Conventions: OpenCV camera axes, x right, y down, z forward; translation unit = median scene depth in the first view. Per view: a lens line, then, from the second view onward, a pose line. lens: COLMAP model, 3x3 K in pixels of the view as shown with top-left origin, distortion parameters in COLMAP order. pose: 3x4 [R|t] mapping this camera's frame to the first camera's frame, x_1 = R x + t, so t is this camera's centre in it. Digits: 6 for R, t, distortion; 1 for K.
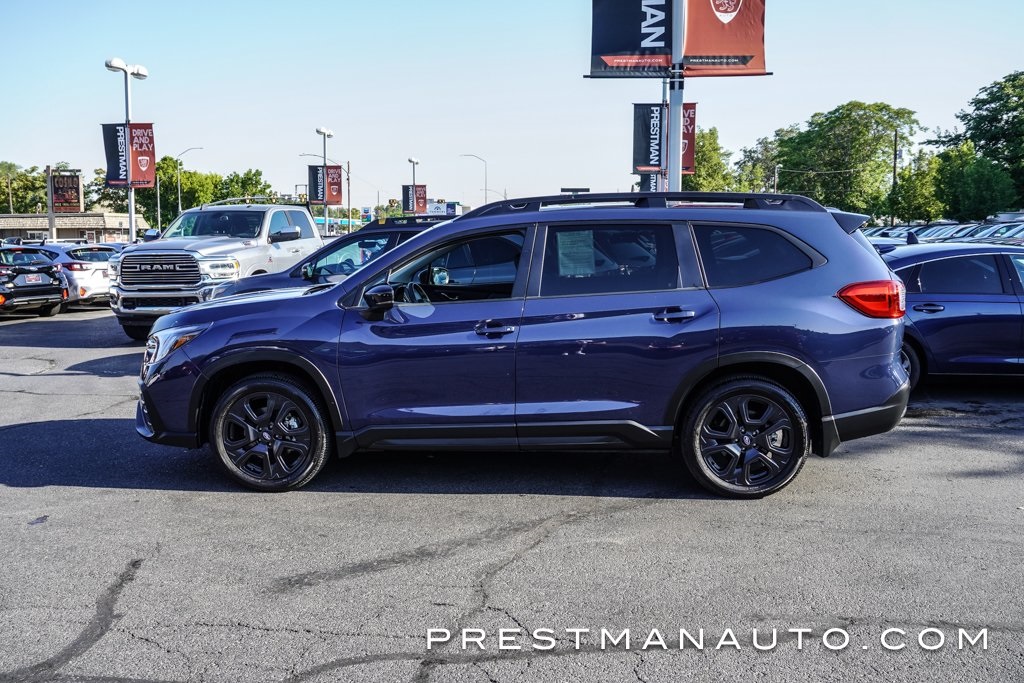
lens RADIAL K [[977.0, 0, 512.0], [0, 977.0, 341.5], [0, 0, 1]] dist [-0.017597, -0.017058]
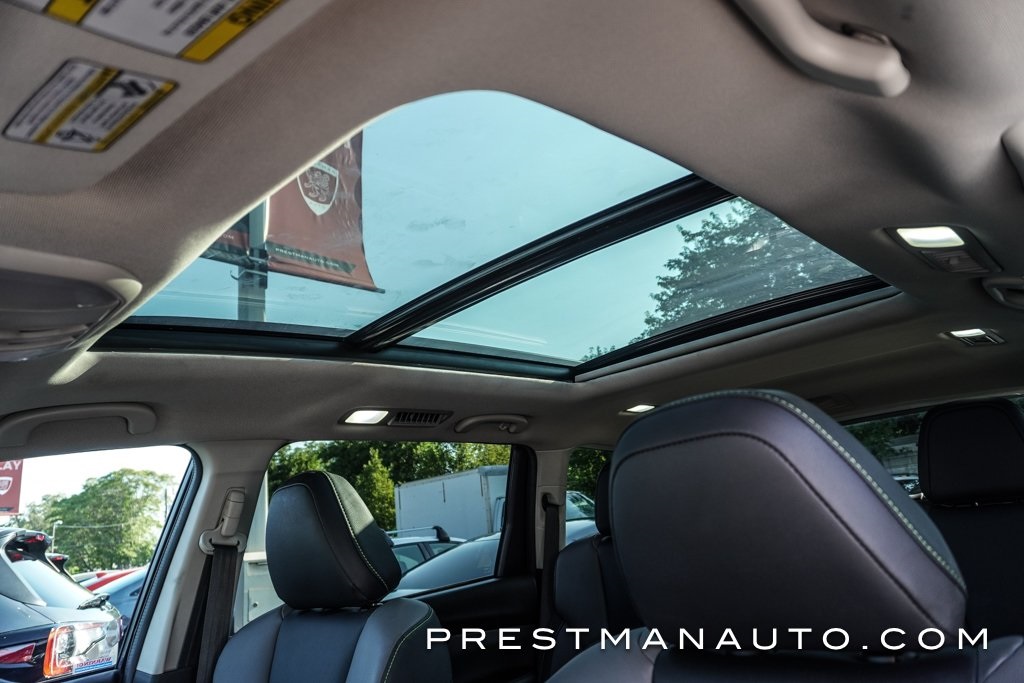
lens RADIAL K [[695.3, 0, 512.0], [0, 695.3, 341.5], [0, 0, 1]] dist [-0.003019, 0.000499]
pose [[0.649848, 0.147724, 0.745570, -0.011759], [0.182560, 0.921878, -0.341779, -0.011232], [-0.737814, 0.358216, 0.572112, 0.154767]]
